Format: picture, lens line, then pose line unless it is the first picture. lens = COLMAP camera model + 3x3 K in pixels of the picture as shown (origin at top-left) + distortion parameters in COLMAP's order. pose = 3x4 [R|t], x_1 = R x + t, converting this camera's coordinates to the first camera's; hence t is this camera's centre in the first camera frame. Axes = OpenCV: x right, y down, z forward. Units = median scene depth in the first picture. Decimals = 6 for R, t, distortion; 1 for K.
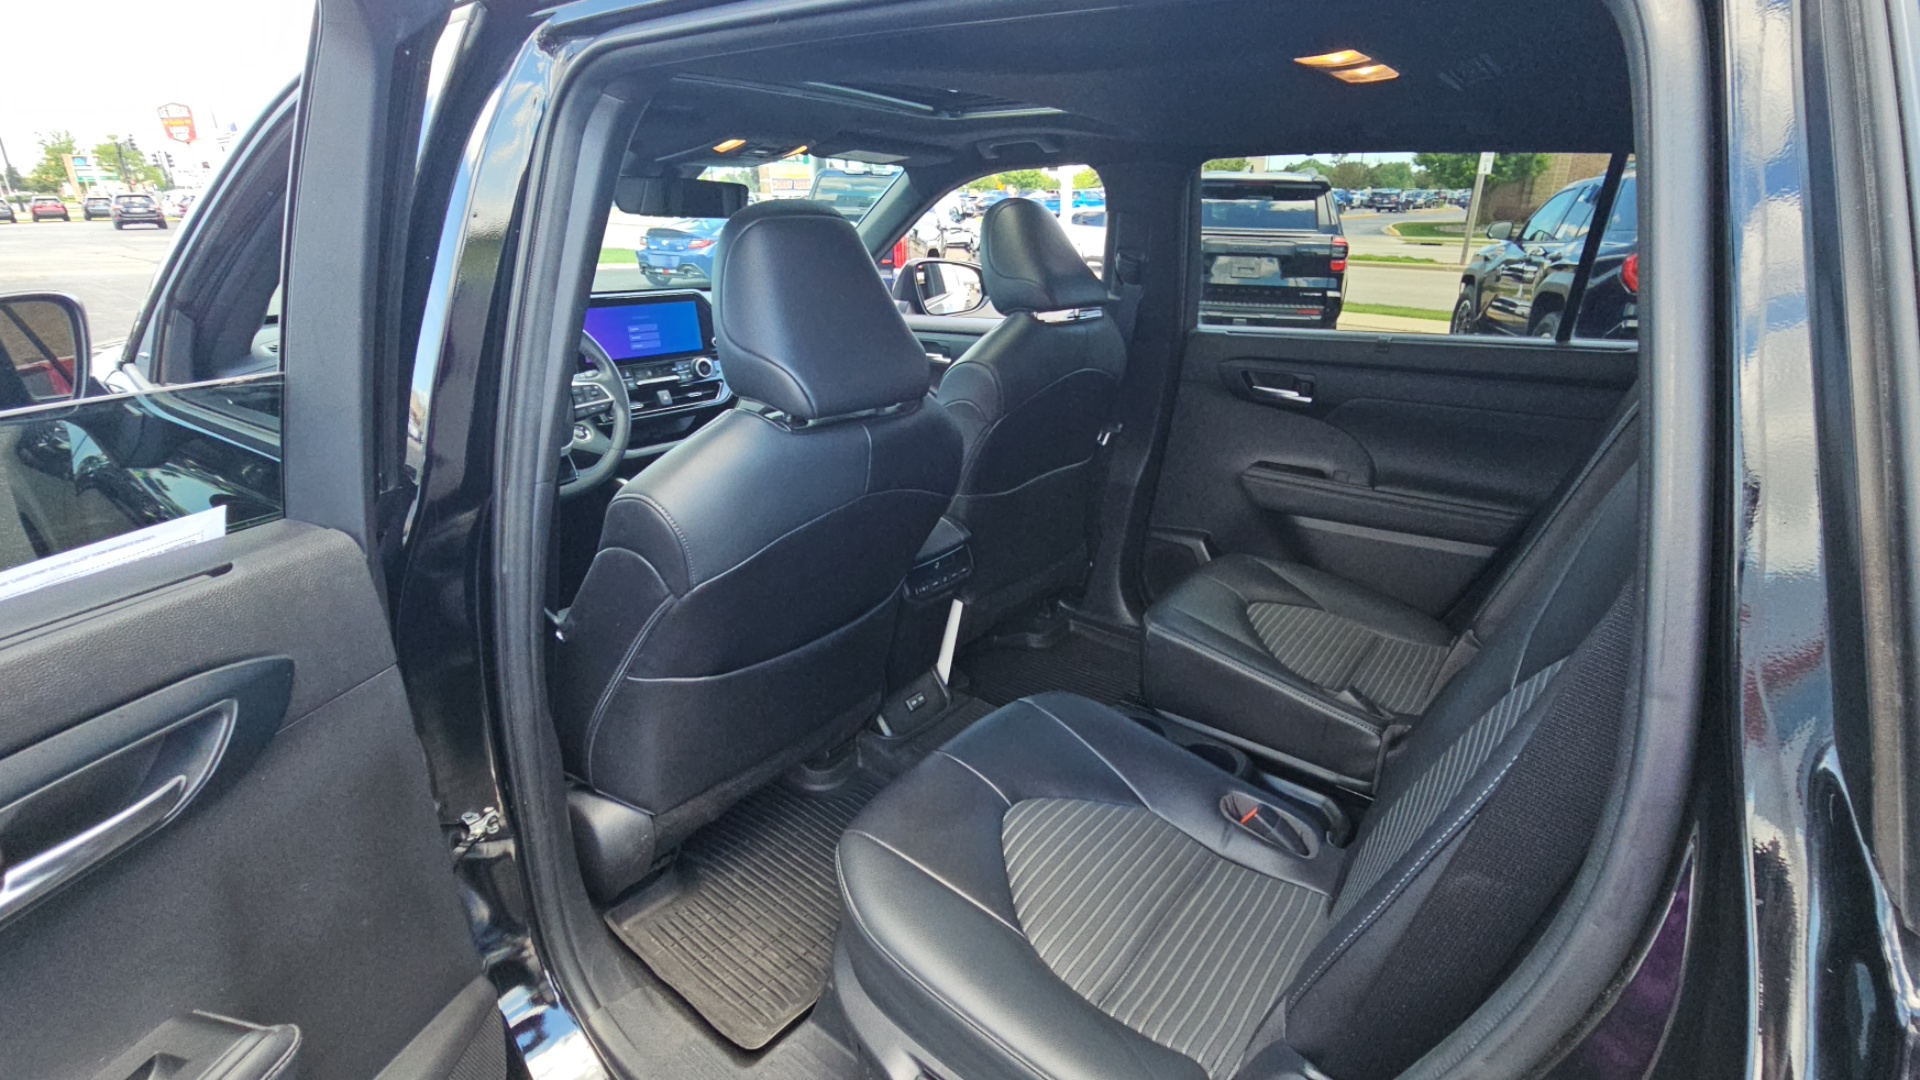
lens RADIAL K [[858.9, 0, 980.6], [0, 858.9, 549.7], [0, 0, 1]] dist [0.008228, -0.007644]
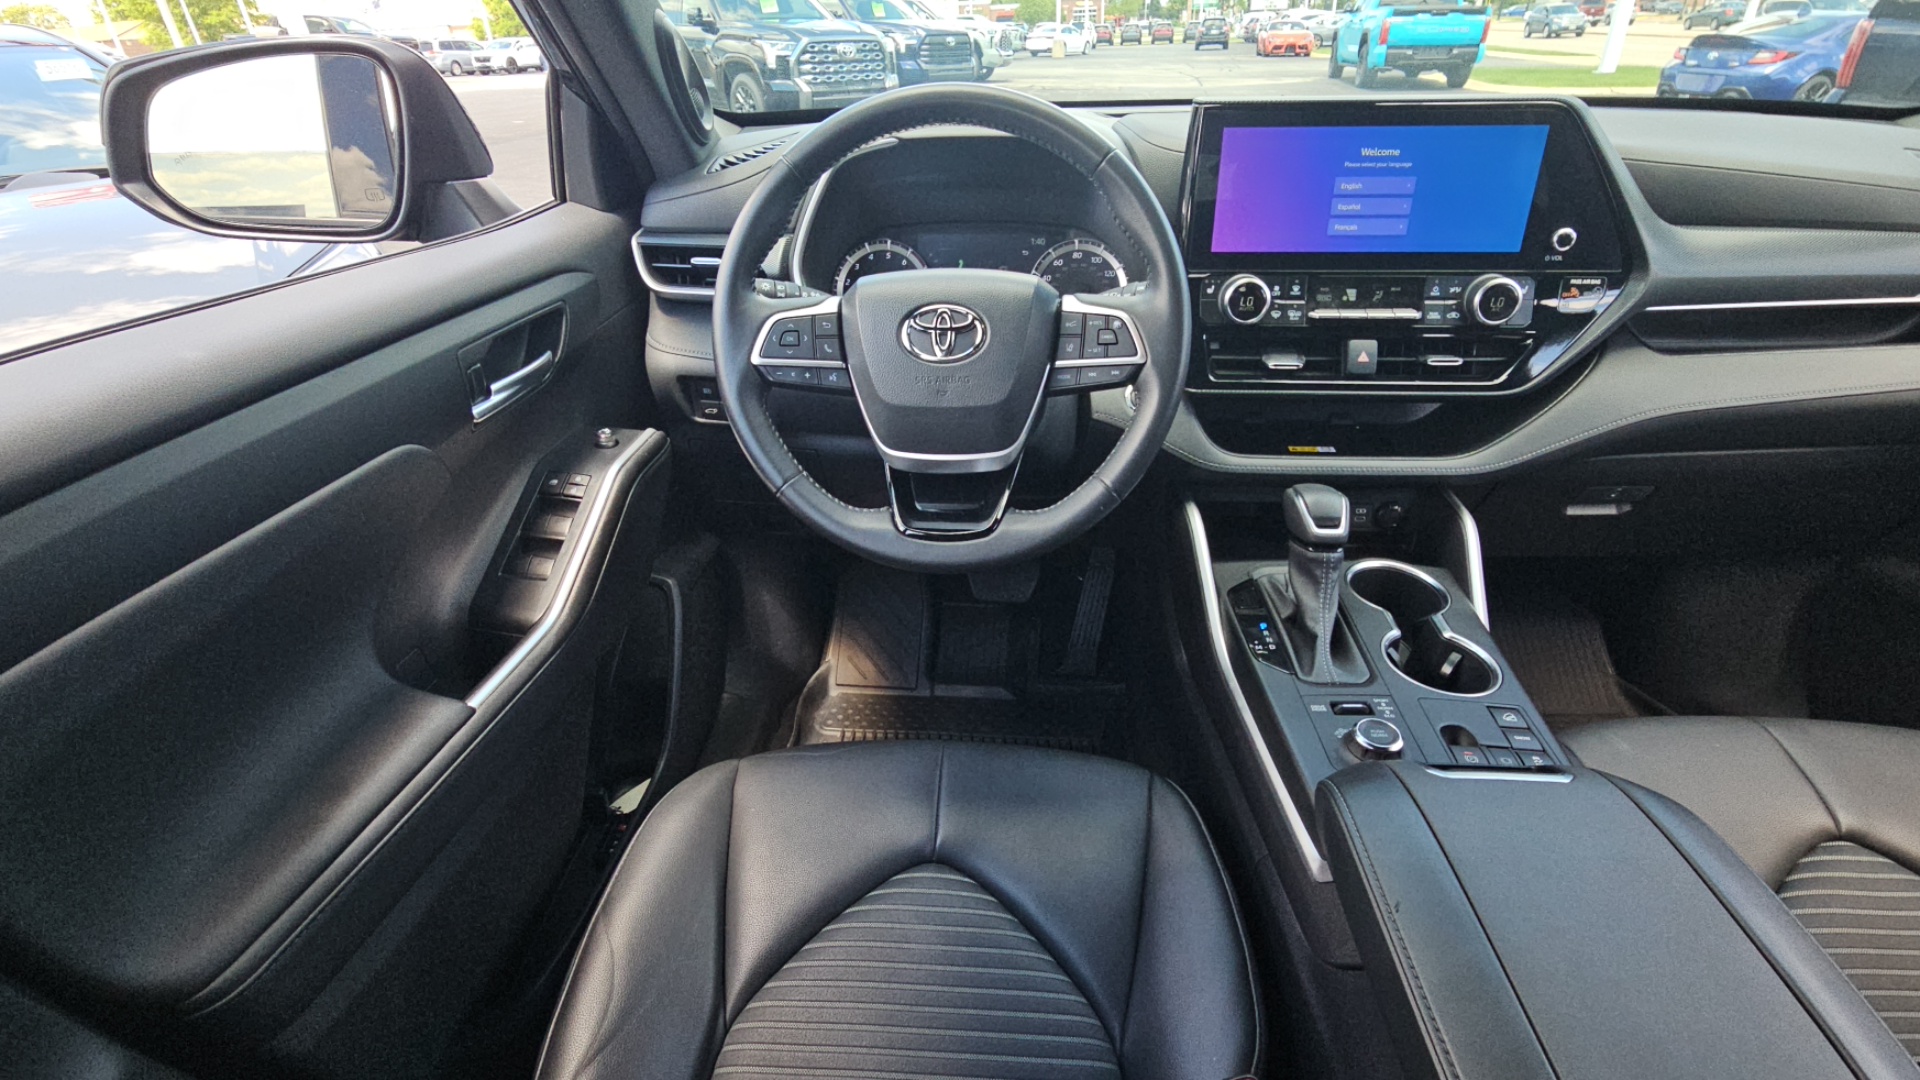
lens RADIAL K [[858.9, 0, 978.4], [0, 858.9, 549.3], [0, 0, 1]] dist [0.008228, -0.007644]
pose [[0.555764, 0.408425, -0.724096, -0.121712], [-0.279559, 0.912091, 0.299894, -0.164892], [0.782926, 0.035757, 0.621087, 0.585088]]
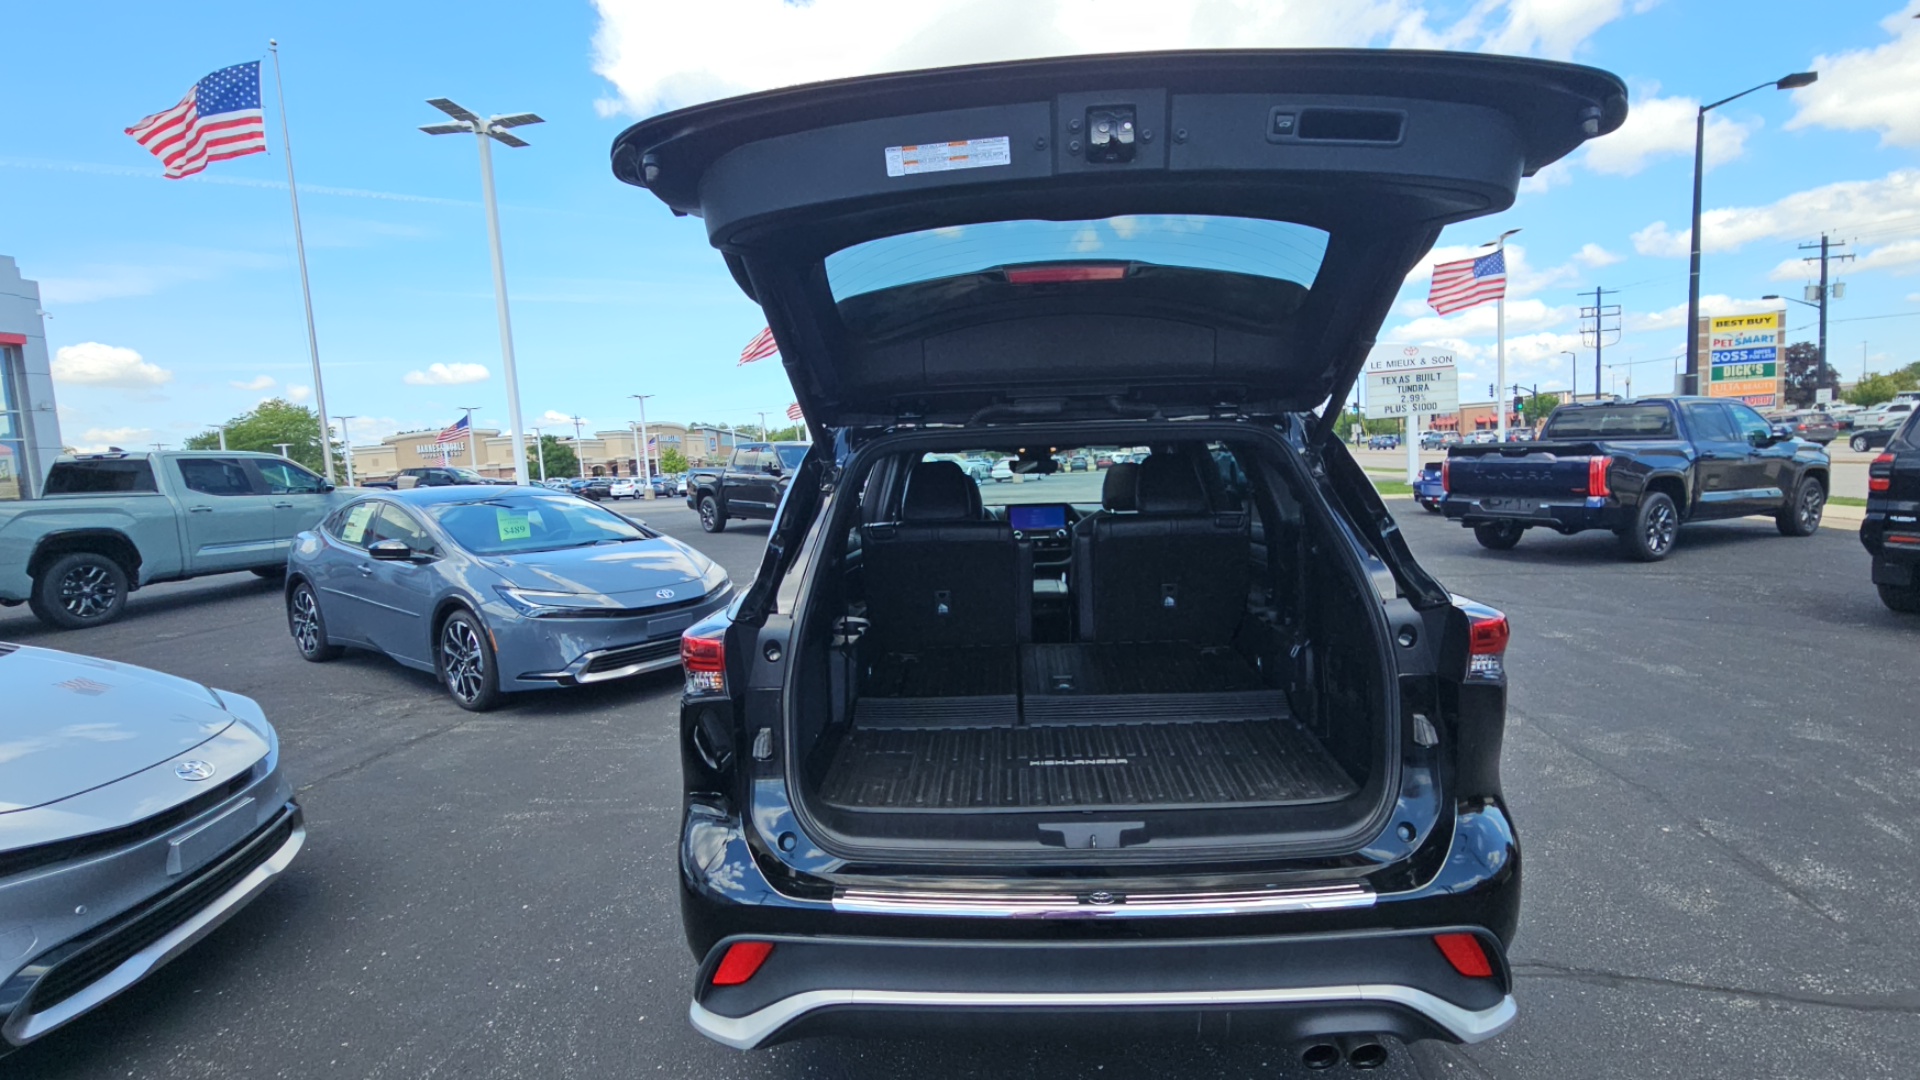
lens RADIAL K [[858.9, 0, 969.8], [0, 858.9, 531.7], [0, 0, 1]] dist [0.008228, -0.007644]
pose [[0.572411, 0.029710, -0.819428, 1.435048], [-0.253339, 0.956858, -0.142277, 0.168451], [0.779849, 0.289034, 0.555243, -0.452217]]
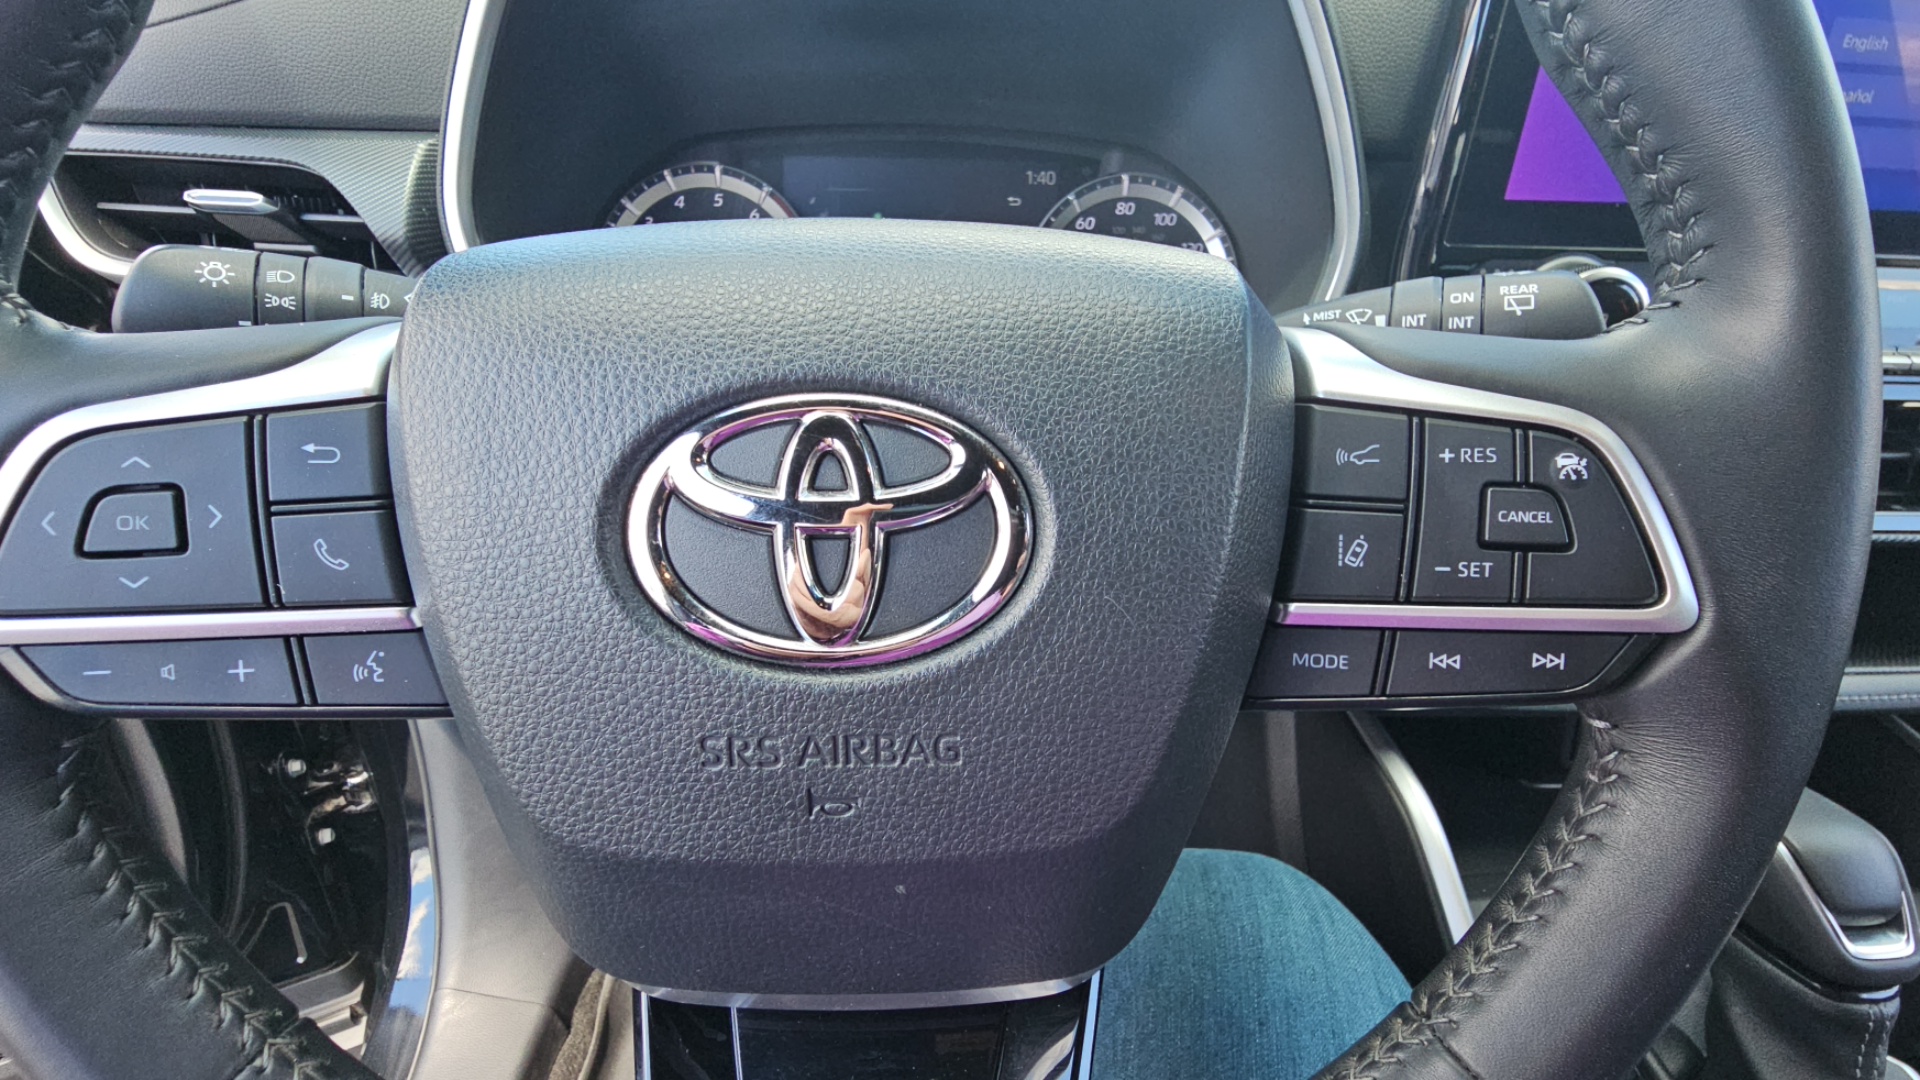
lens RADIAL K [[858.9, 0, 975.3], [0, 858.9, 551.9], [0, 0, 1]] dist [0.008228, -0.007644]
pose [[0.631667, 0.420885, -0.651039, -0.354125], [-0.295911, 0.907107, 0.299323, -0.159898], [0.716543, 0.003577, 0.697534, 0.740439]]
